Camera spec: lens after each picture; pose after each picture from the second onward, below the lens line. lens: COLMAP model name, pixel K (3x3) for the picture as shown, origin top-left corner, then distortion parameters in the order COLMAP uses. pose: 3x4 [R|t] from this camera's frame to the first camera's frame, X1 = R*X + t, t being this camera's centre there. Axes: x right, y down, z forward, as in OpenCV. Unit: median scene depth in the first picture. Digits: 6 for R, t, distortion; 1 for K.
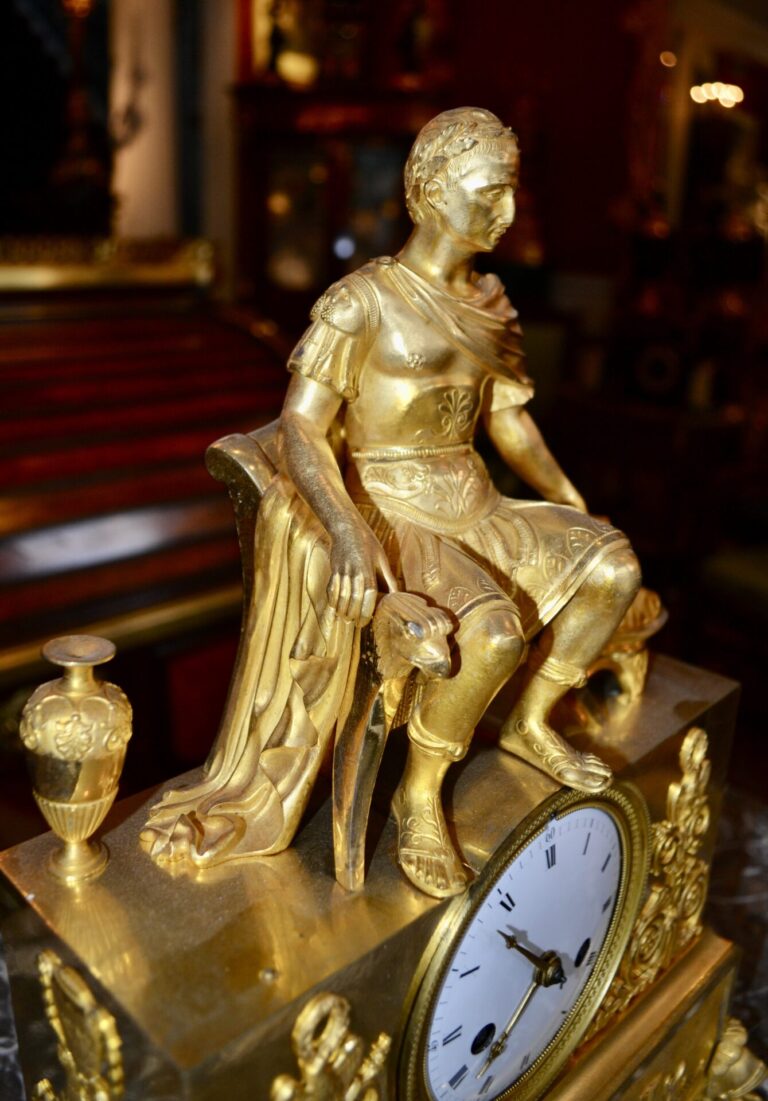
lens RADIAL K [[931.3, 0, 388.0], [0, 931.3, 499.8], [0, 0, 1]] dist [-0.090486, -0.000447]
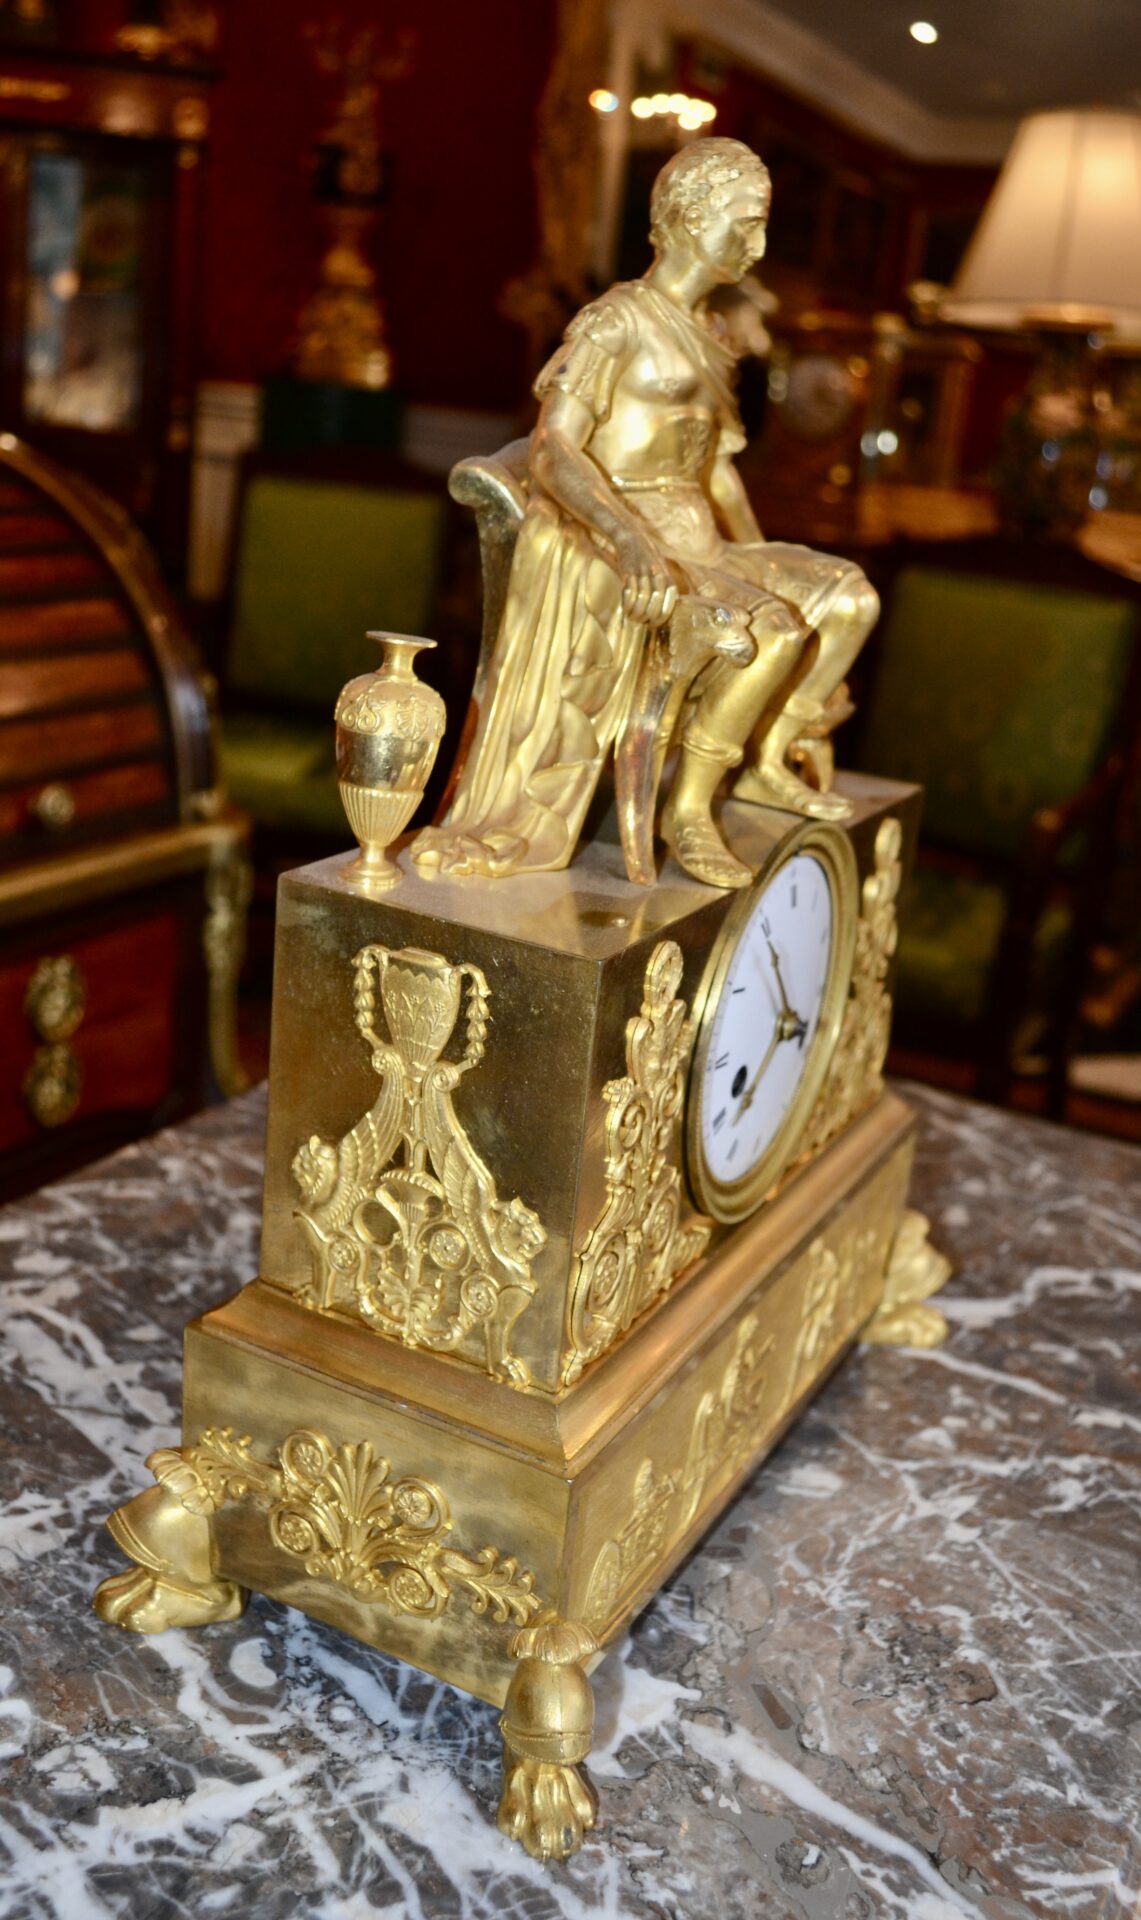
lens RADIAL K [[1718.8, 0, 567.2], [0, 1718.8, 878.2], [0, 0, 1]] dist [-0.071025, 0.003983]
pose [[0.958853, -0.020495, 0.283162, -0.604728], [0.013250, 0.999535, 0.027479, 0.325706], [-0.283593, -0.022596, 0.958678, -0.742482]]
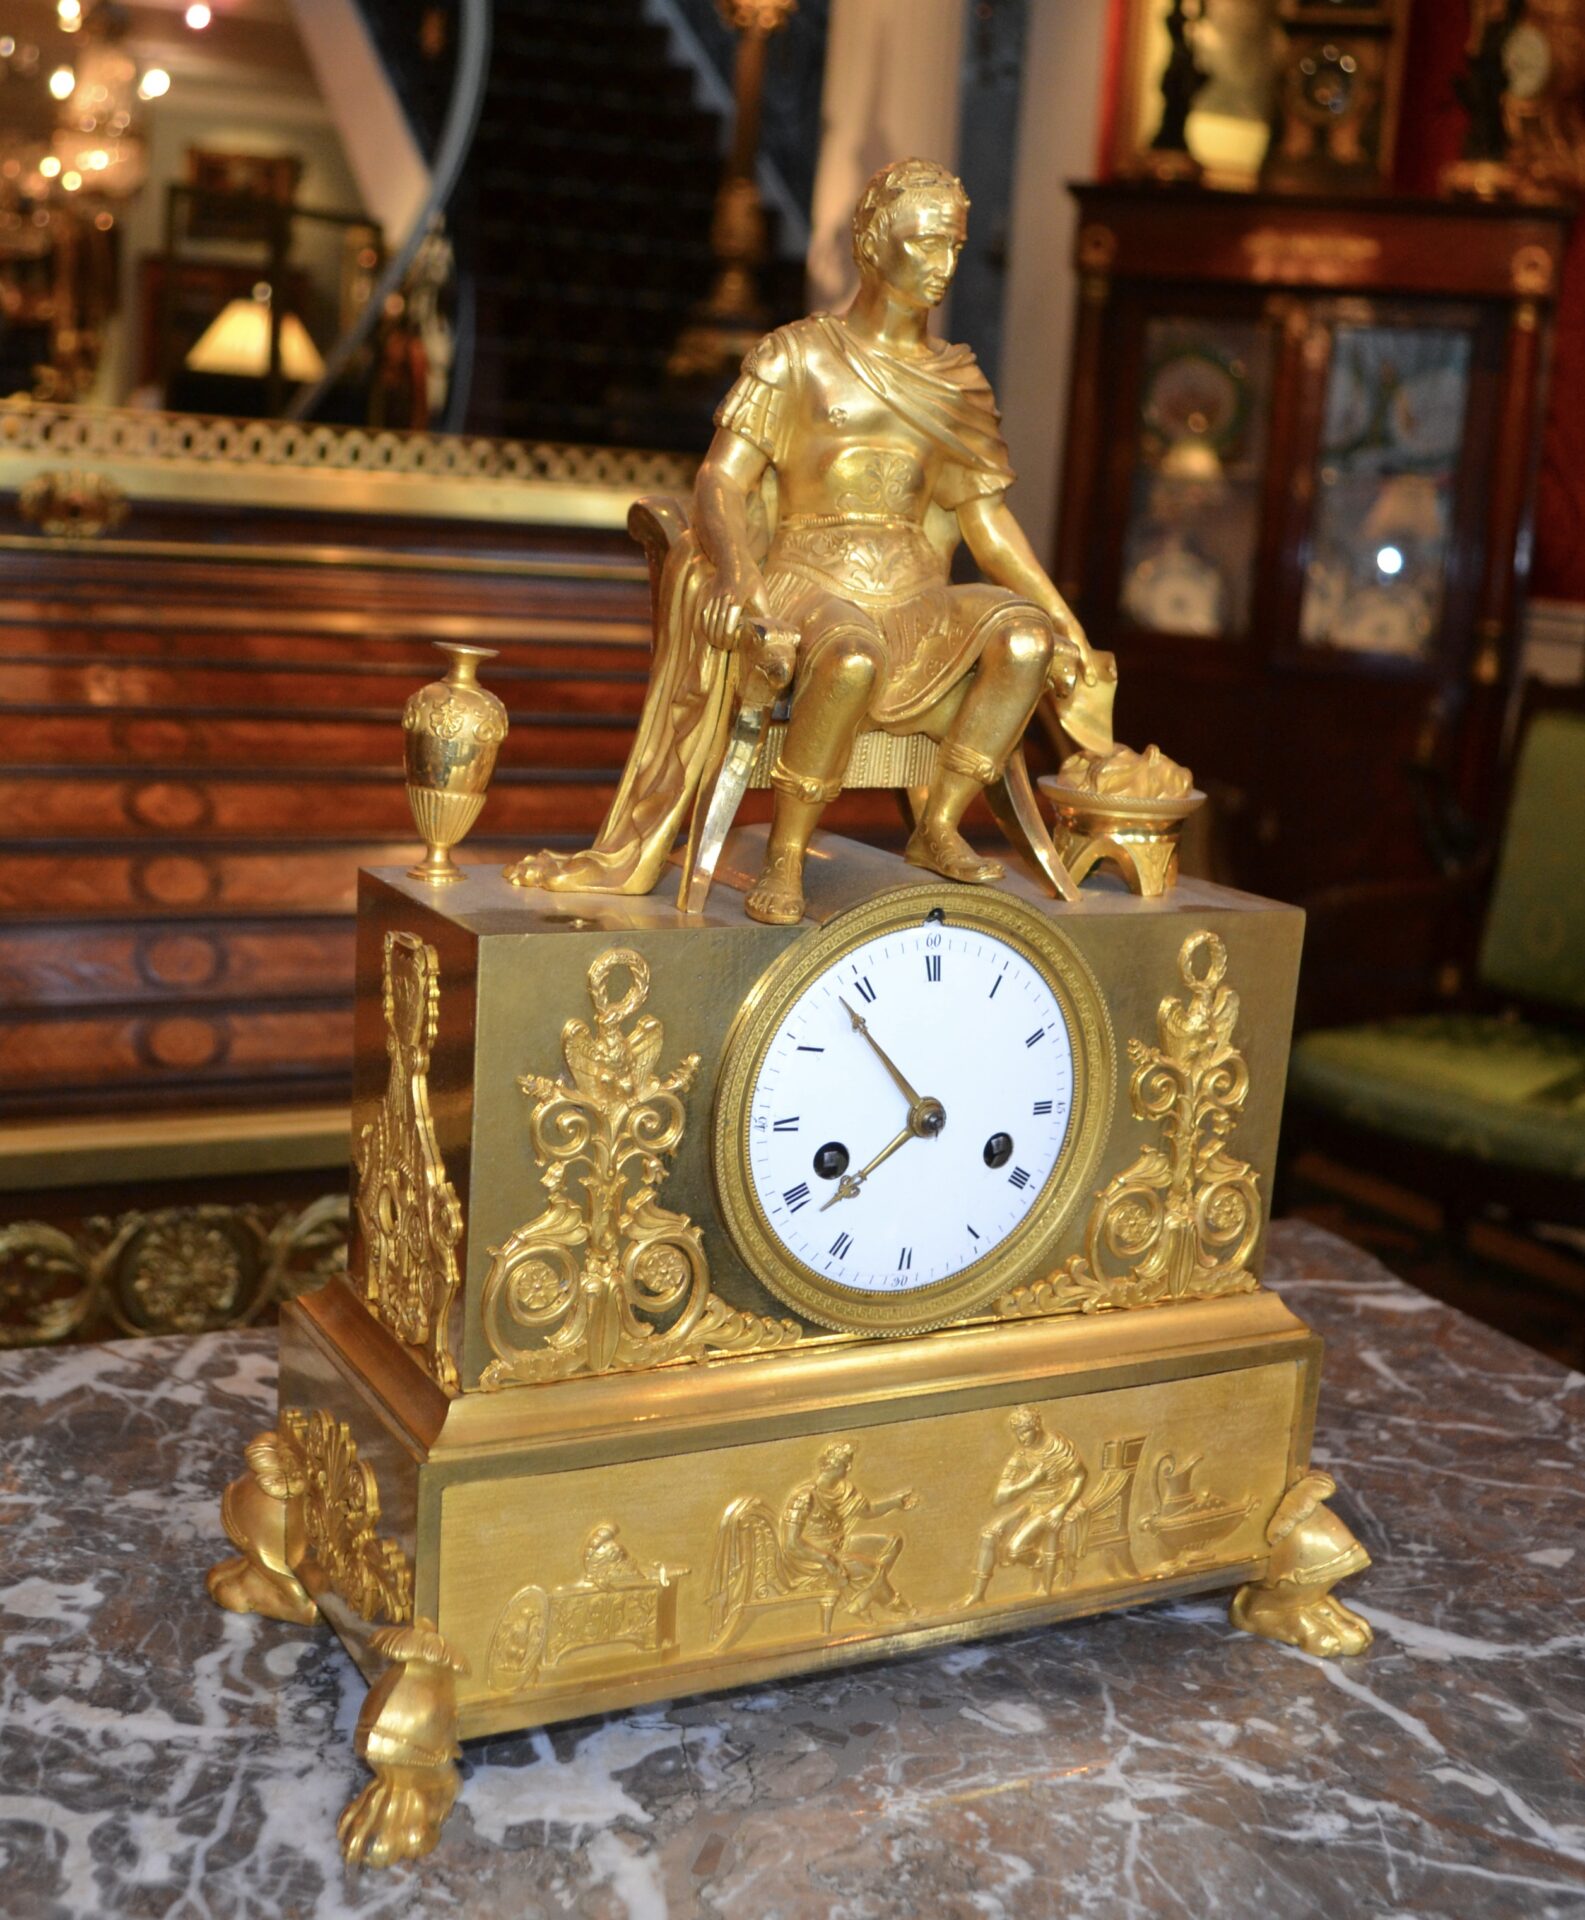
lens RADIAL K [[2248.0, 0, 792.5], [0, 2248.0, 960.0], [0, 0, 1]] dist [-0.054510, -0.054013]
pose [[0.954425, 0.094560, -0.283075, 0.684006], [-0.120135, 0.989969, -0.074357, 0.577904], [0.273205, 0.104975, 0.956211, -1.156369]]
